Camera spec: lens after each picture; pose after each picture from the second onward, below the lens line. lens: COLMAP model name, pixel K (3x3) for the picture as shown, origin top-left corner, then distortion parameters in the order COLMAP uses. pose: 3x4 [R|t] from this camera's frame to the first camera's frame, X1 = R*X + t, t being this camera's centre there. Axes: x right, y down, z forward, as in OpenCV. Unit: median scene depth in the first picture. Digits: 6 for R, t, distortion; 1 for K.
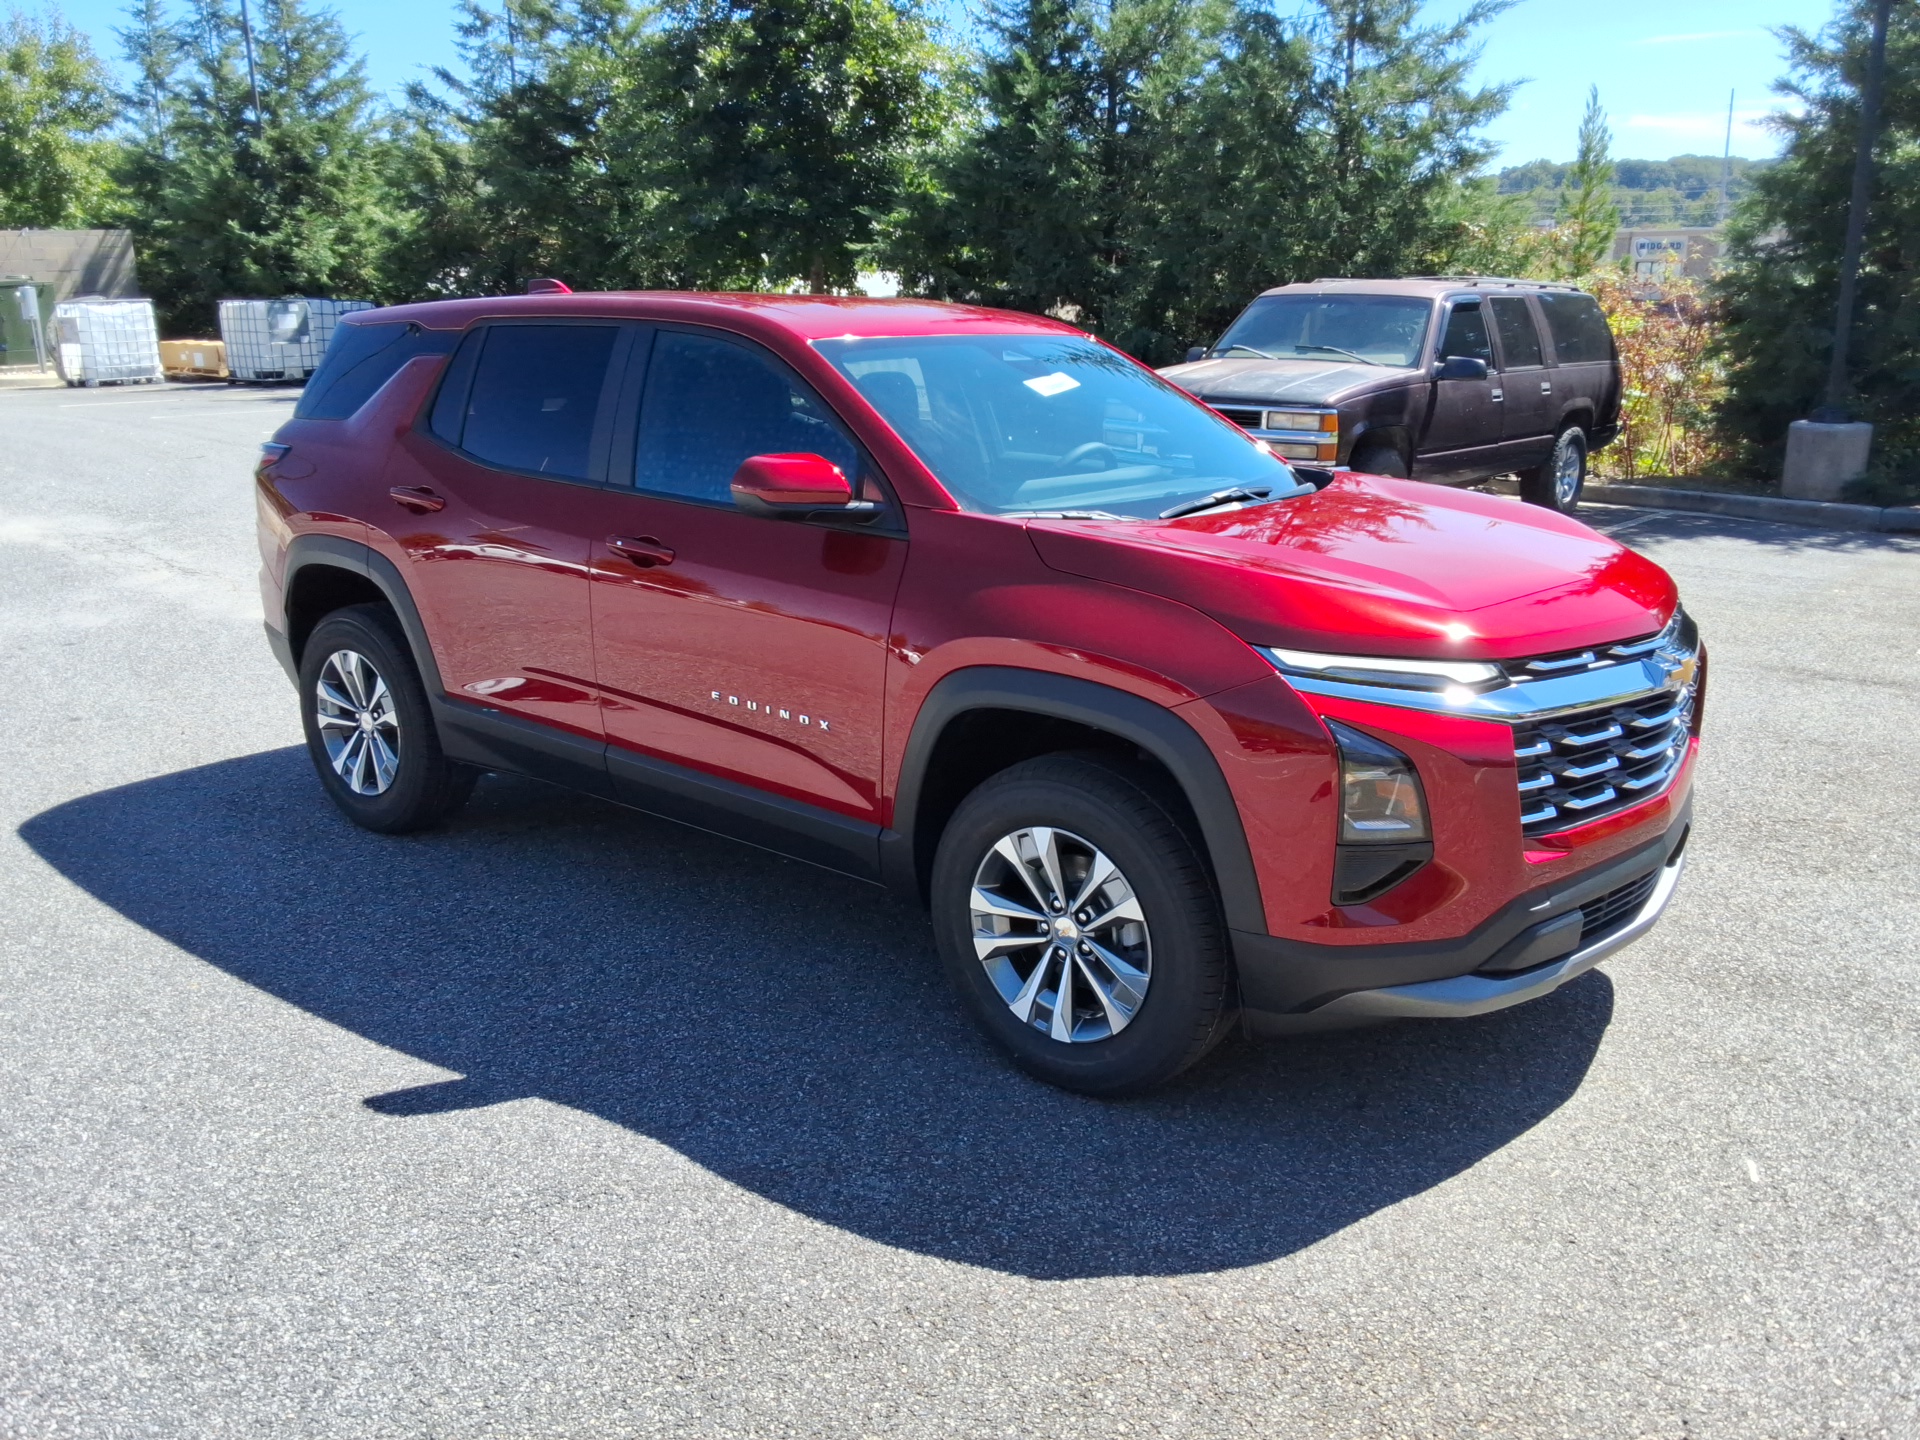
lens RADIAL K [[1563.5, 0, 960.0], [0, 1563.5, 720.0], [0, 0, 1]] dist [0.085938, -0.140082]
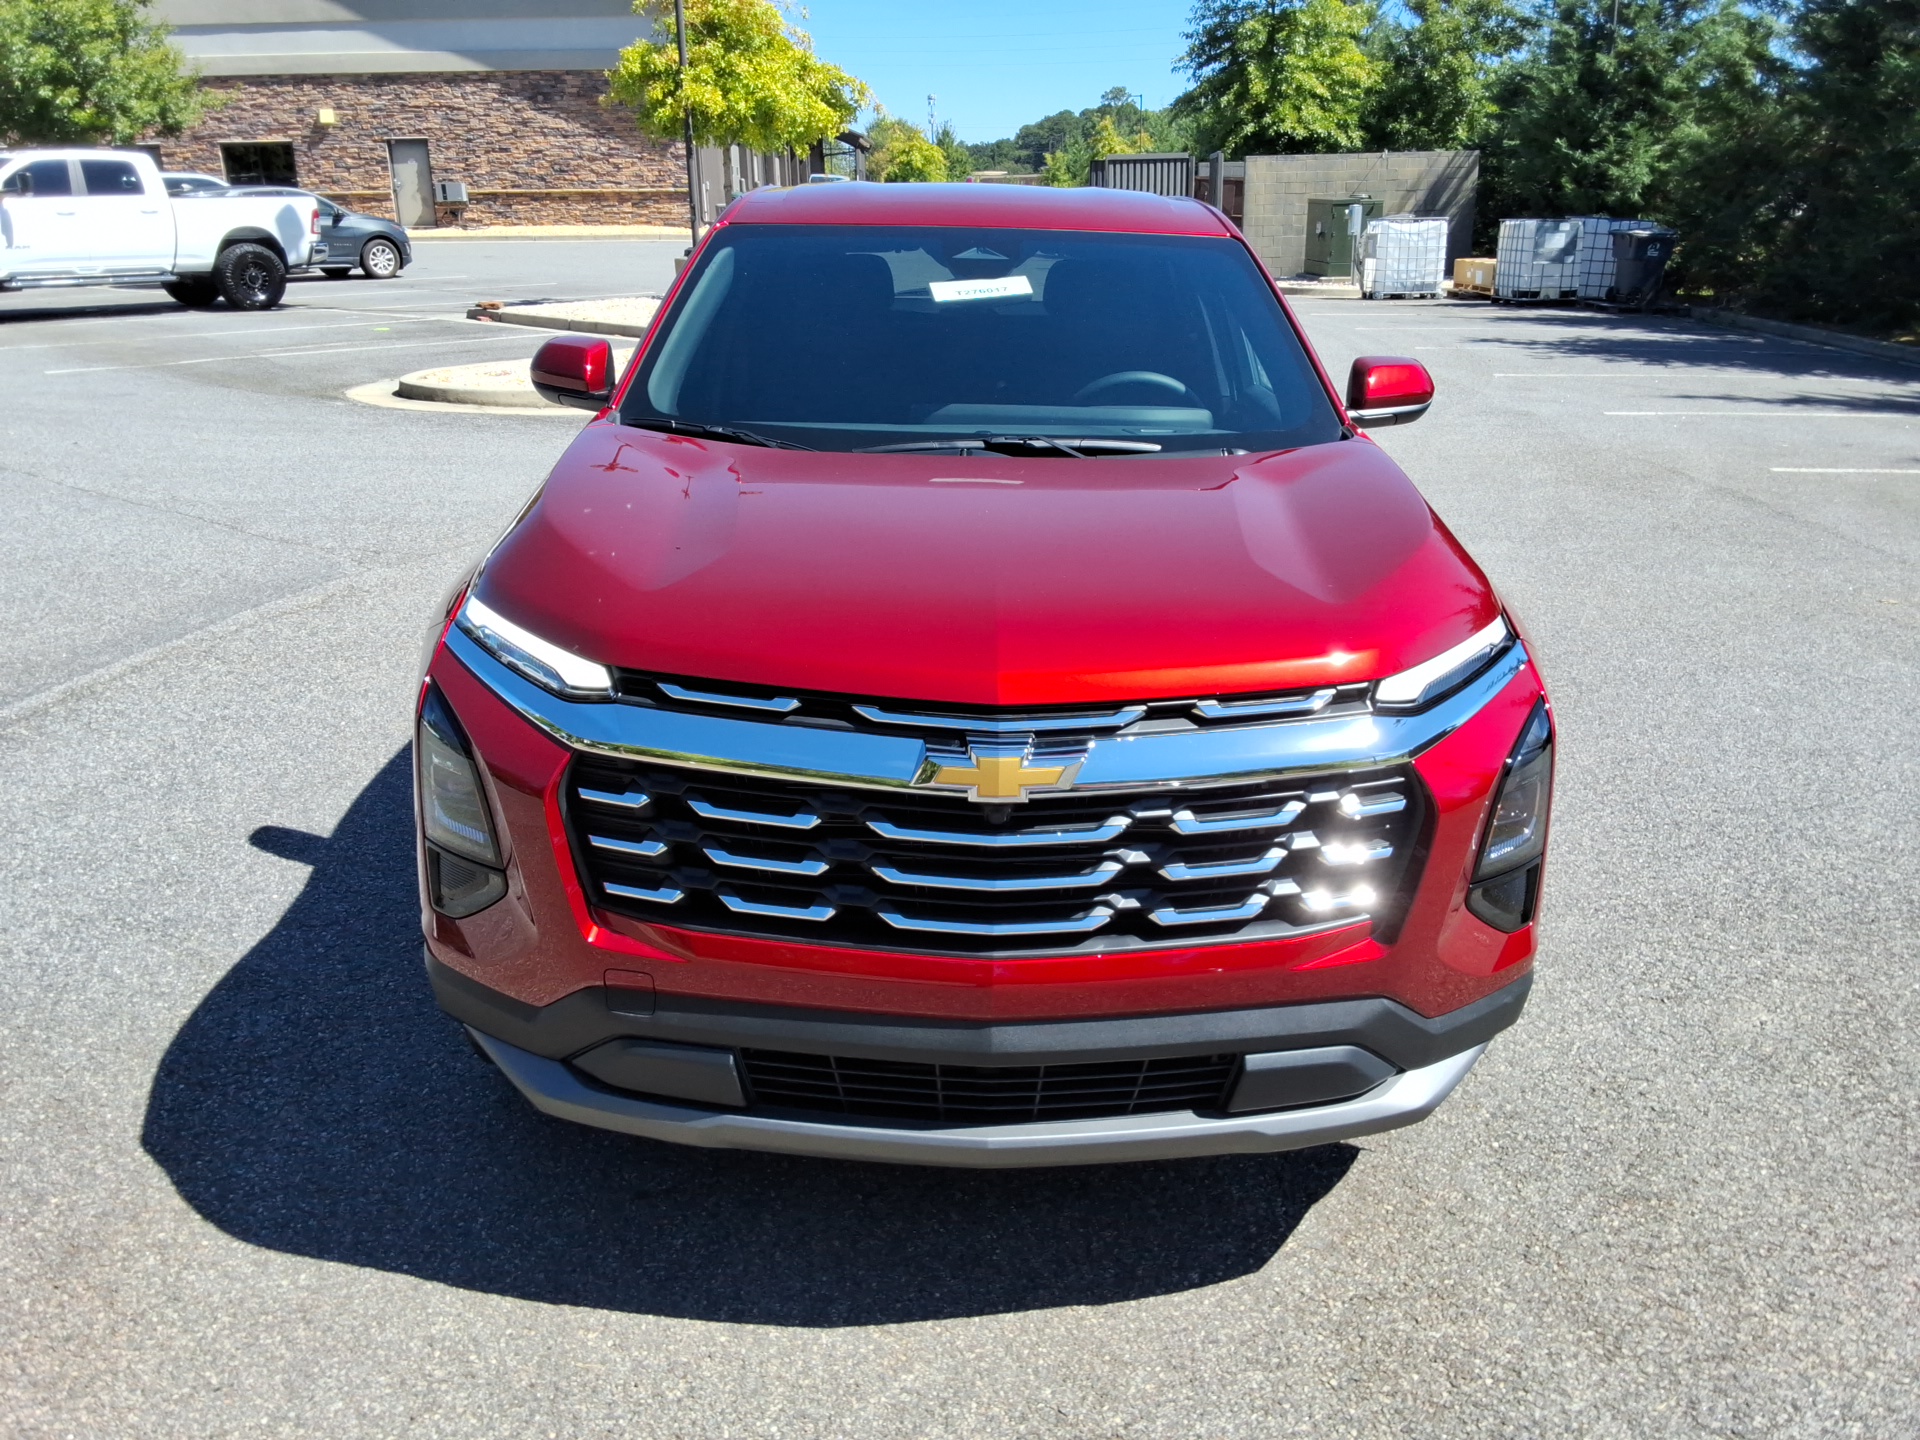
lens RADIAL K [[1553.4, 0, 971.0], [0, 1553.4, 711.3], [0, 0, 1]] dist [0.089421, -0.126634]
pose [[0.643996, 0.240331, -0.726299, 0.123869], [-0.211229, 0.968328, 0.133124, -0.018923], [0.735290, 0.067684, 0.674364, 0.079856]]
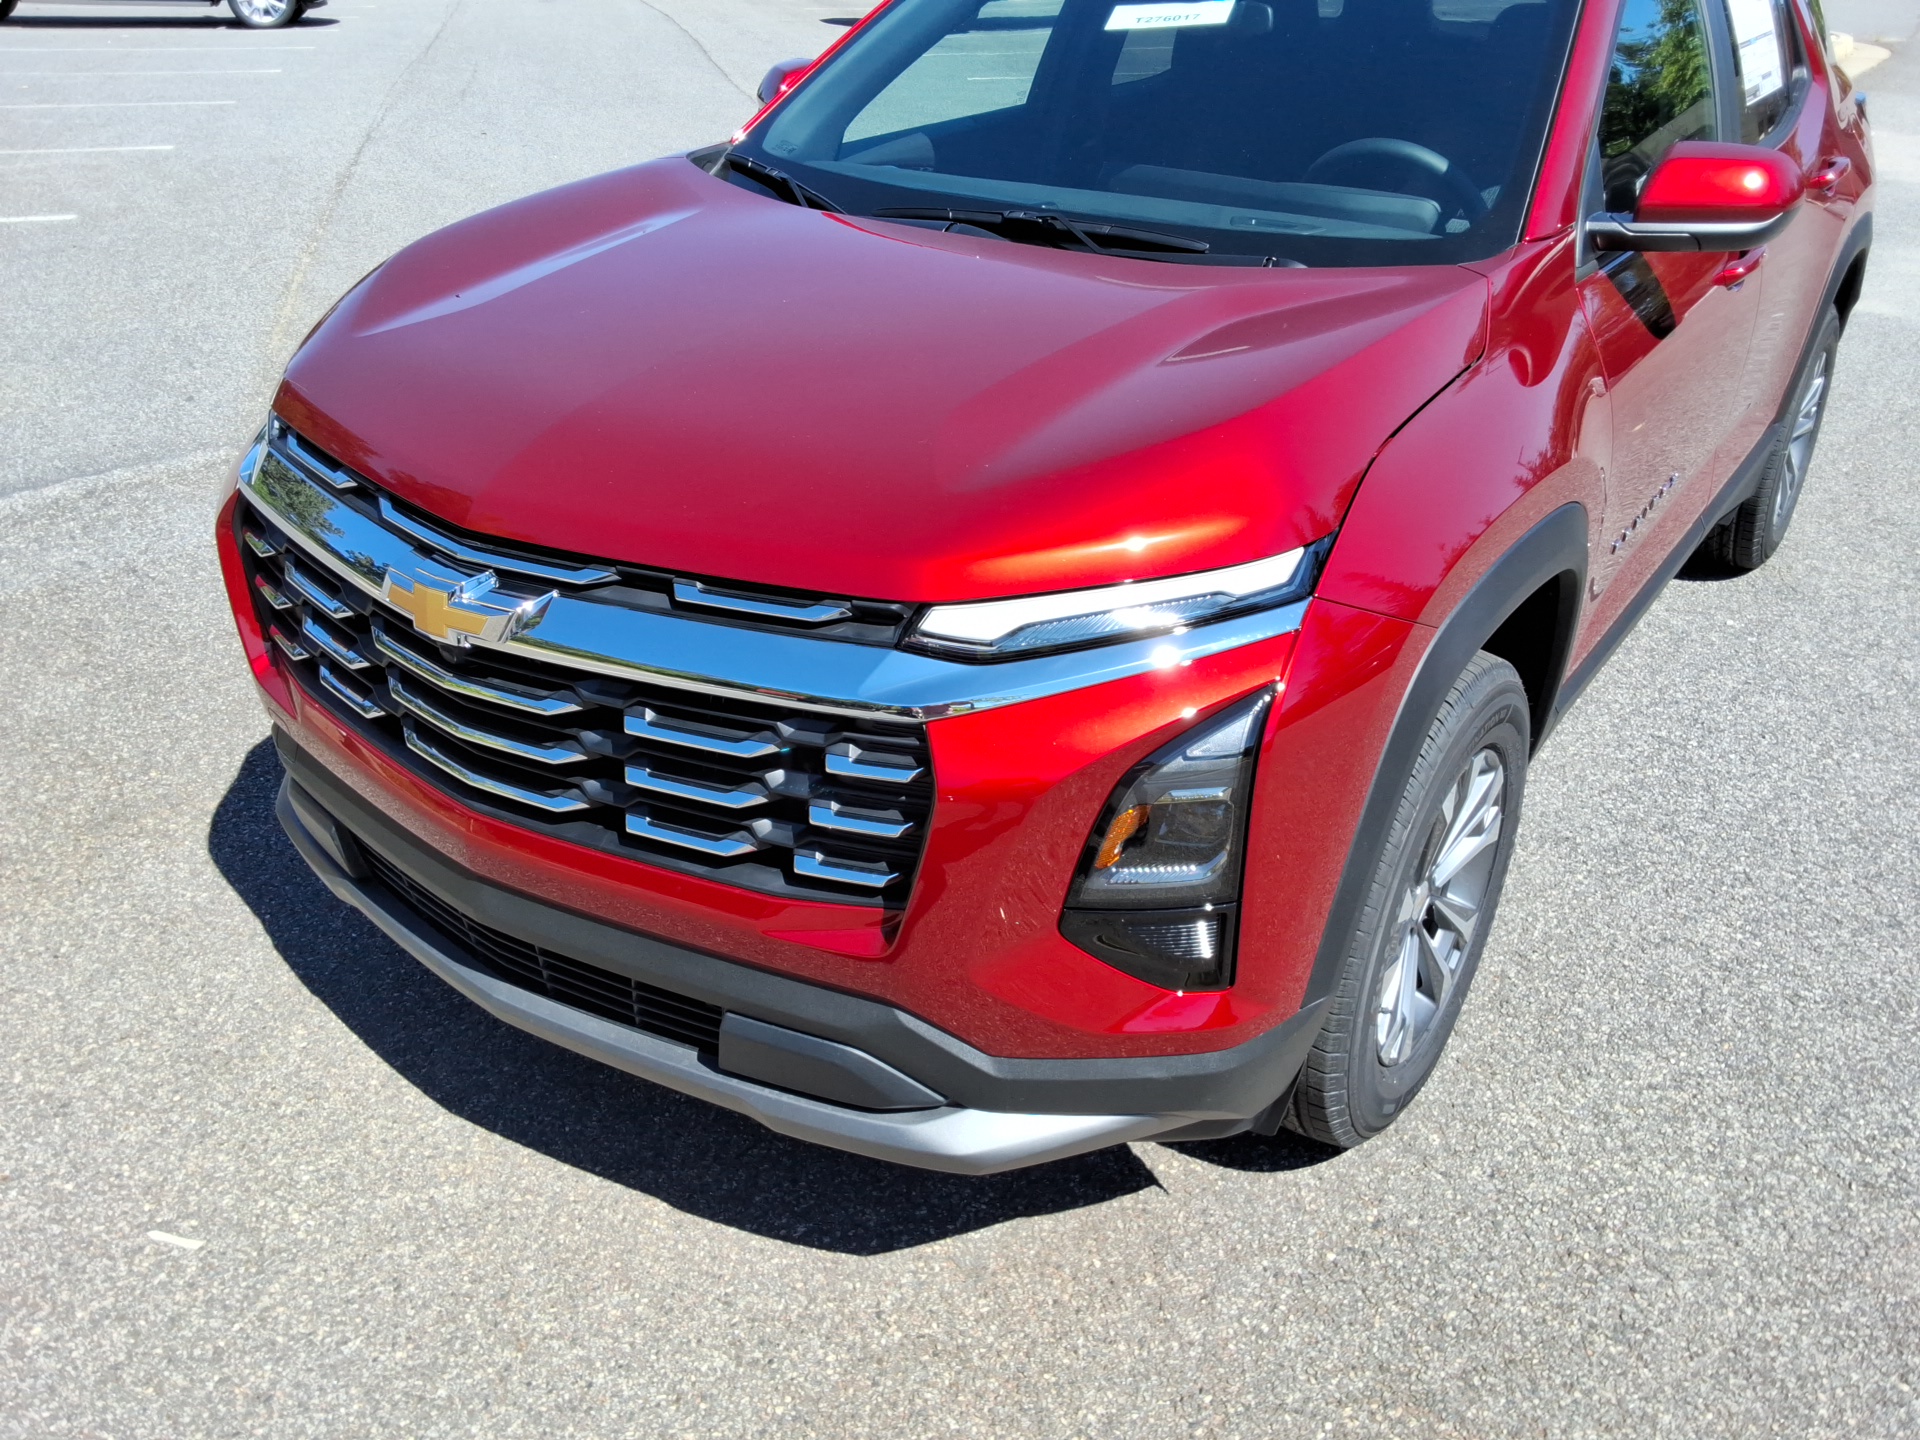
lens RADIAL K [[1538.7, 0, 966.6], [0, 1538.7, 717.0], [0, 0, 1]] dist [0.125479, -0.188211]
pose [[0.081028, 0.465550, -0.881305, 0.132905], [-0.271926, 0.860994, 0.429819, -0.038570], [0.958901, 0.204822, 0.196360, 0.149775]]
